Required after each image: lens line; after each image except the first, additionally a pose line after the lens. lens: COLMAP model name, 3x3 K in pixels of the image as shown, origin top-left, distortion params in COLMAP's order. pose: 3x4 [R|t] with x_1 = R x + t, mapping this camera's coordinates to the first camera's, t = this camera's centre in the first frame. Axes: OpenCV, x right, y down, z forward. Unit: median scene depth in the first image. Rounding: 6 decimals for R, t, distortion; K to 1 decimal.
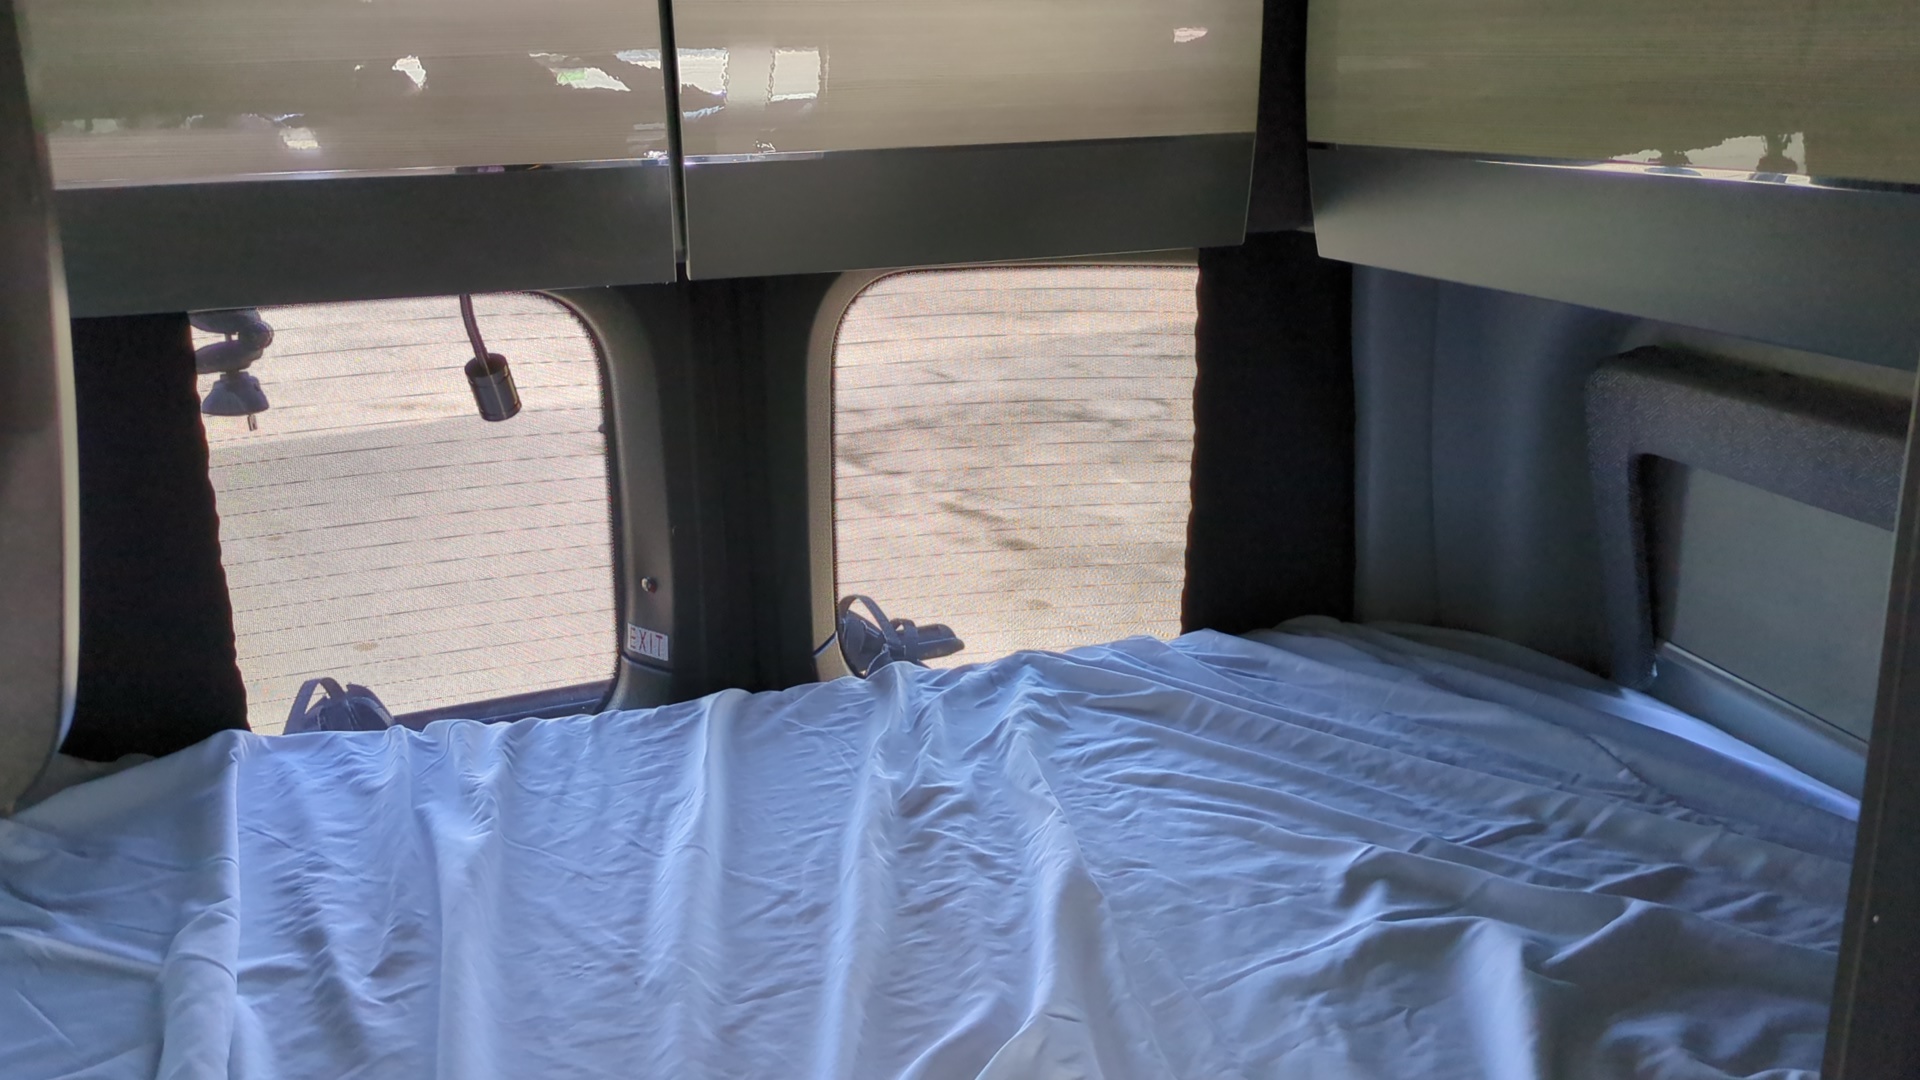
lens RADIAL K [[1638.9, 0, 982.4], [0, 1638.9, 545.7], [0, 0, 1]] dist [0.080446, -0.114103]
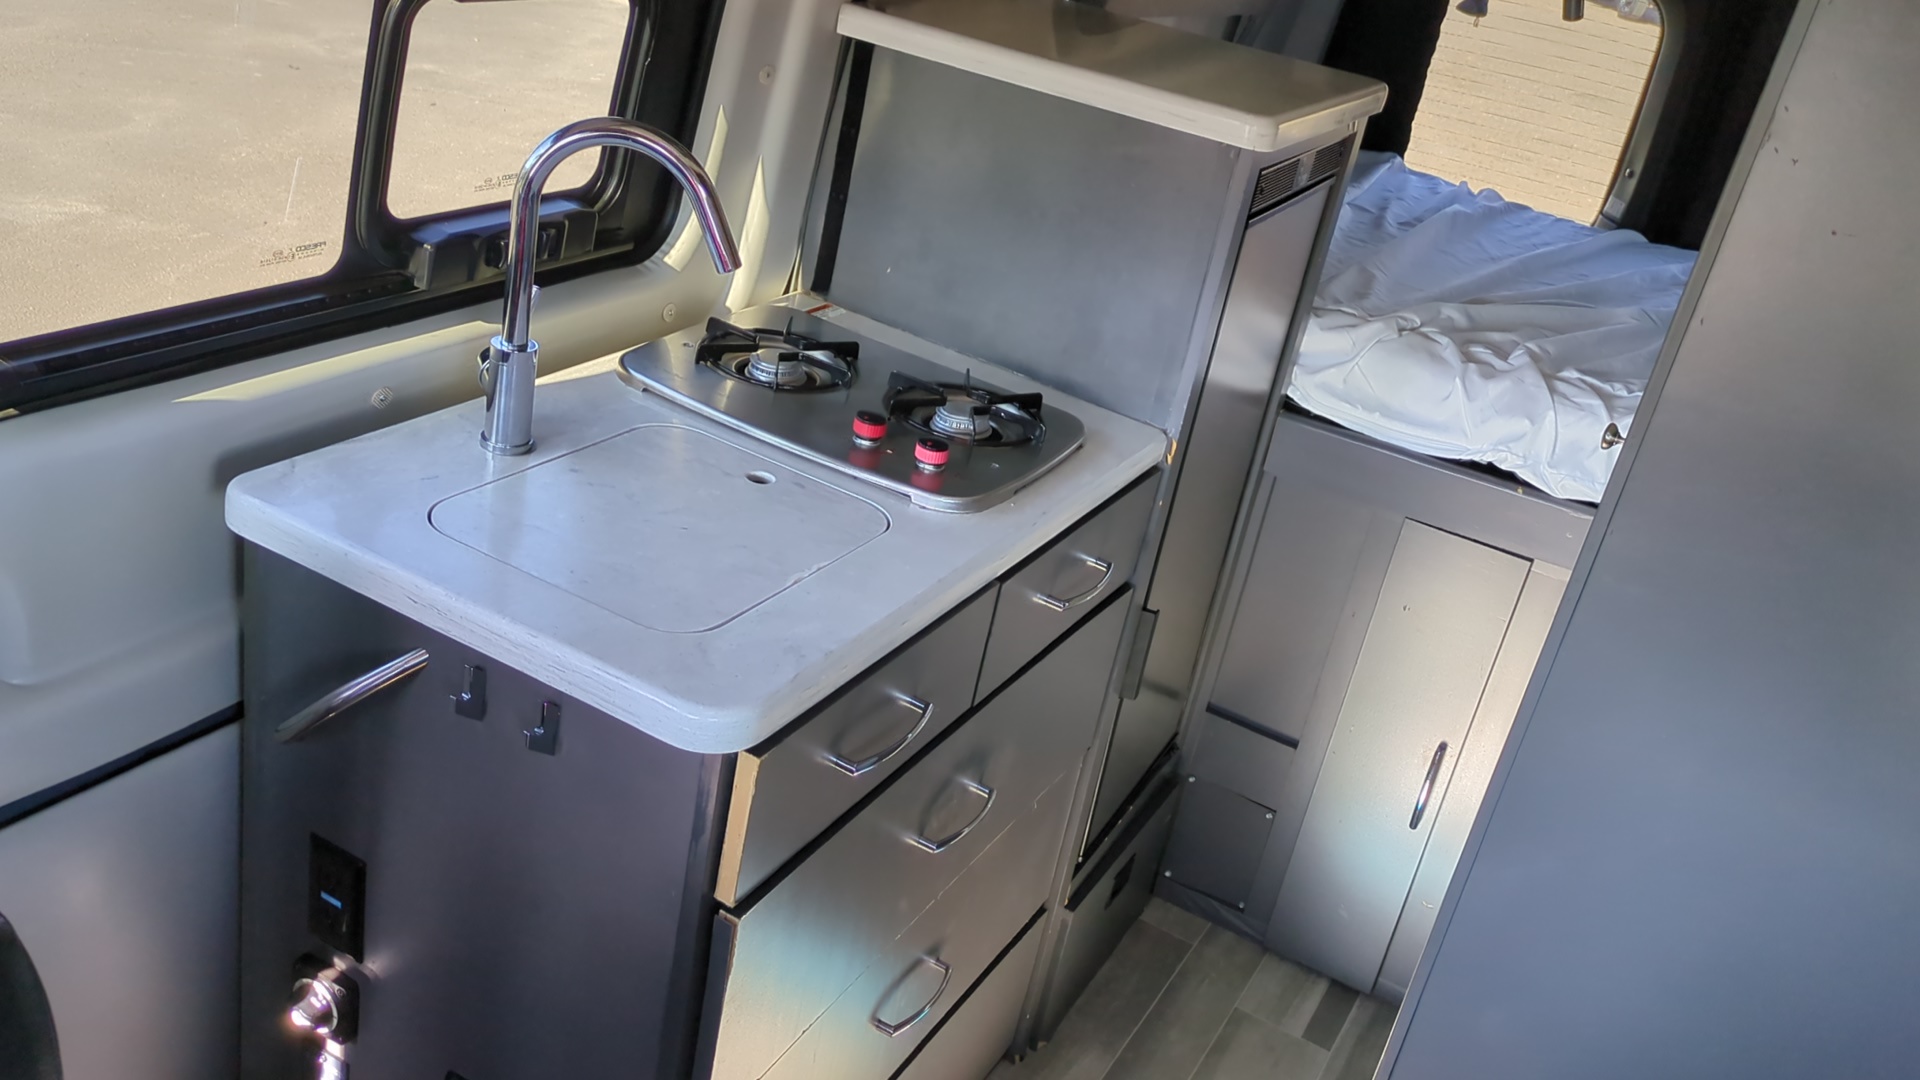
lens RADIAL K [[1638.9, 0, 982.4], [0, 1638.9, 545.7], [0, 0, 1]] dist [0.080446, -0.114103]
pose [[0.683207, 0.434140, -0.587154, 0.629861], [-0.371586, 0.898878, 0.232254, 0.271582], [0.628611, 0.059501, 0.775441, -0.907253]]
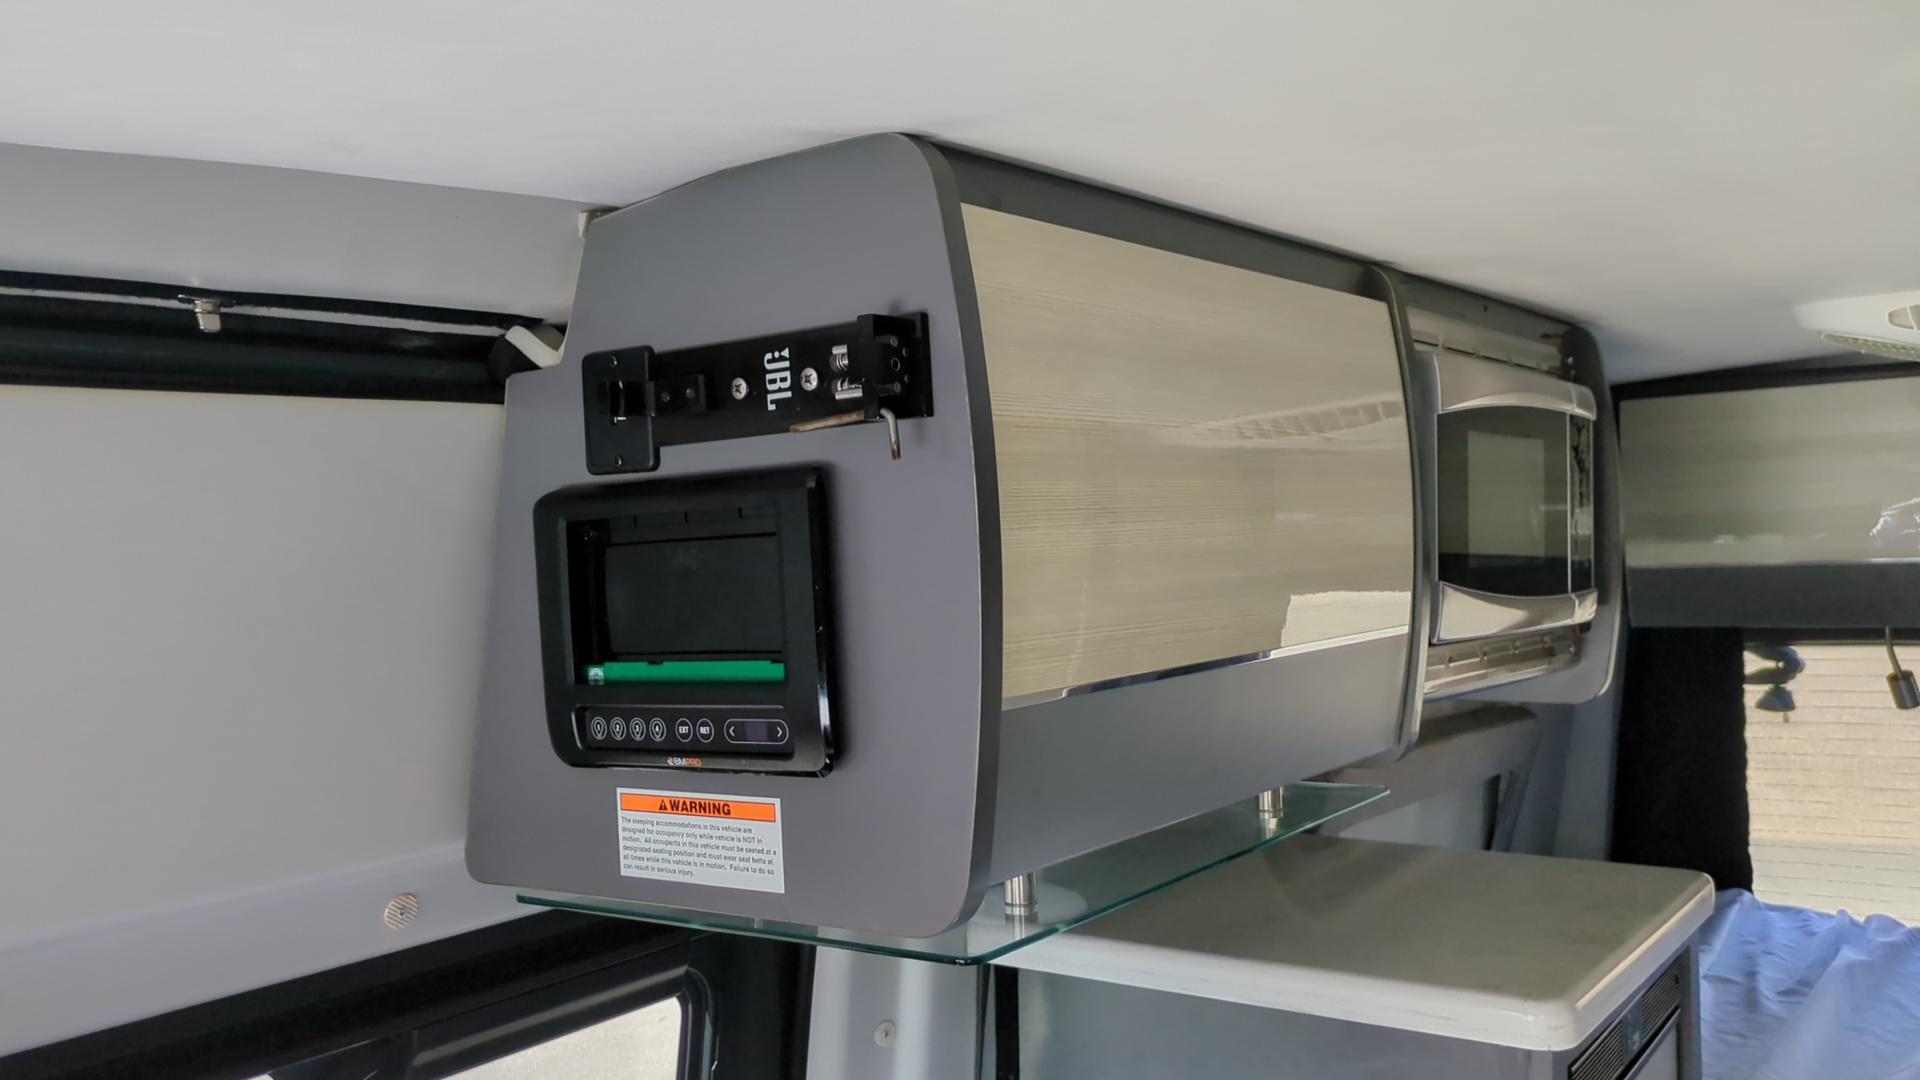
lens RADIAL K [[1638.9, 0, 982.4], [0, 1638.9, 545.7], [0, 0, 1]] dist [0.080446, -0.114103]
pose [[0.590278, -0.000536, -0.807200, 0.464328], [-0.190428, 0.971682, -0.139898, 0.159824], [0.784417, 0.236292, 0.573460, -0.666766]]
